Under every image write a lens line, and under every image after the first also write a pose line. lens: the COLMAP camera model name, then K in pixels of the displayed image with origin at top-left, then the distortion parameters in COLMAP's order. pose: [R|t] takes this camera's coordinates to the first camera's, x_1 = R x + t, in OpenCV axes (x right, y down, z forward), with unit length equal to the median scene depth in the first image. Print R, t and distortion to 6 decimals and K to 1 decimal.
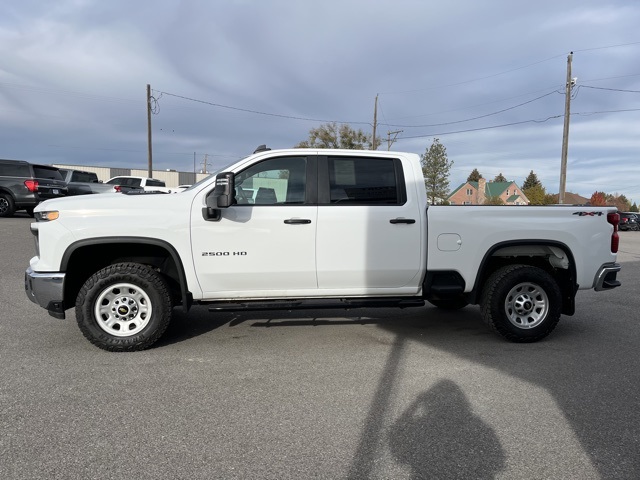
lens RADIAL K [[483.2, 0, 320.0], [0, 483.2, 240.0], [0, 0, 1]] dist [0.068272, -0.088650]
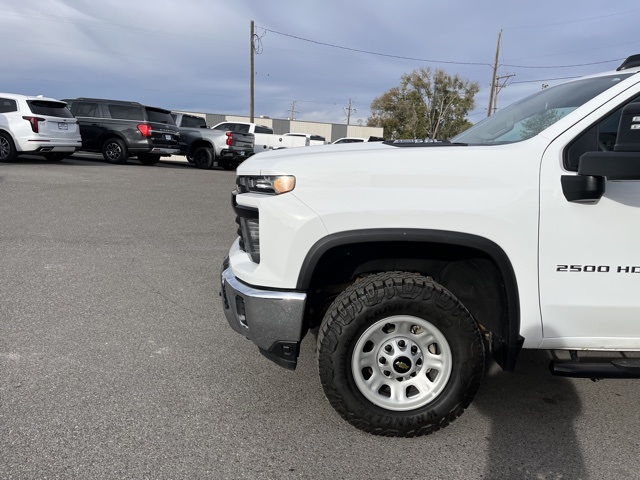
lens RADIAL K [[482.1, 0, 324.9], [0, 482.1, 237.0], [0, 0, 1]] dist [0.068629, -0.088194]
pose [[0.989009, 0.048124, -0.139807, -0.376175], [-0.034589, 0.994617, 0.097672, -0.040274], [0.143755, -0.091763, 0.985350, 0.425988]]
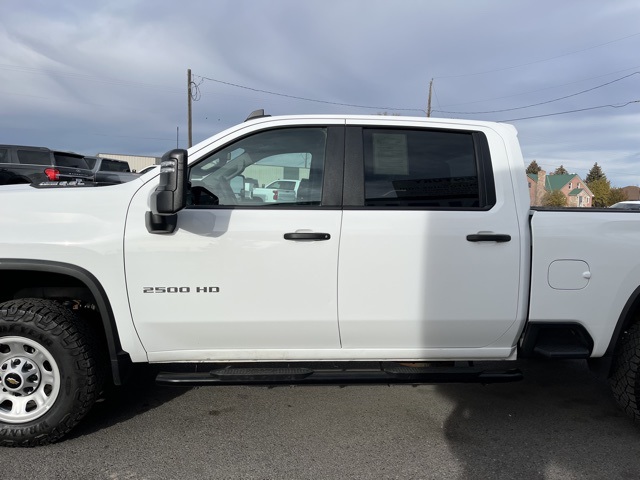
lens RADIAL K [[482.1, 0, 324.9], [0, 482.1, 237.0], [0, 0, 1]] dist [0.068629, -0.088194]
pose [[0.995838, 0.019344, -0.089059, 0.025645], [-0.018280, 0.999752, 0.012746, -0.042683], [0.089284, -0.011065, 0.995945, 0.392936]]
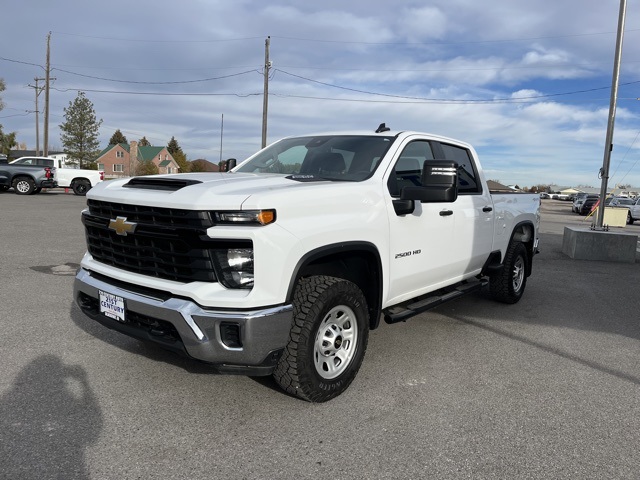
lens RADIAL K [[482.1, 0, 324.9], [0, 482.1, 237.0], [0, 0, 1]] dist [0.068629, -0.088194]
pose [[0.737196, -0.059734, 0.673033, -0.804375], [0.013005, 0.997154, 0.074257, -0.060585], [-0.675553, -0.045990, 0.735875, 0.435907]]
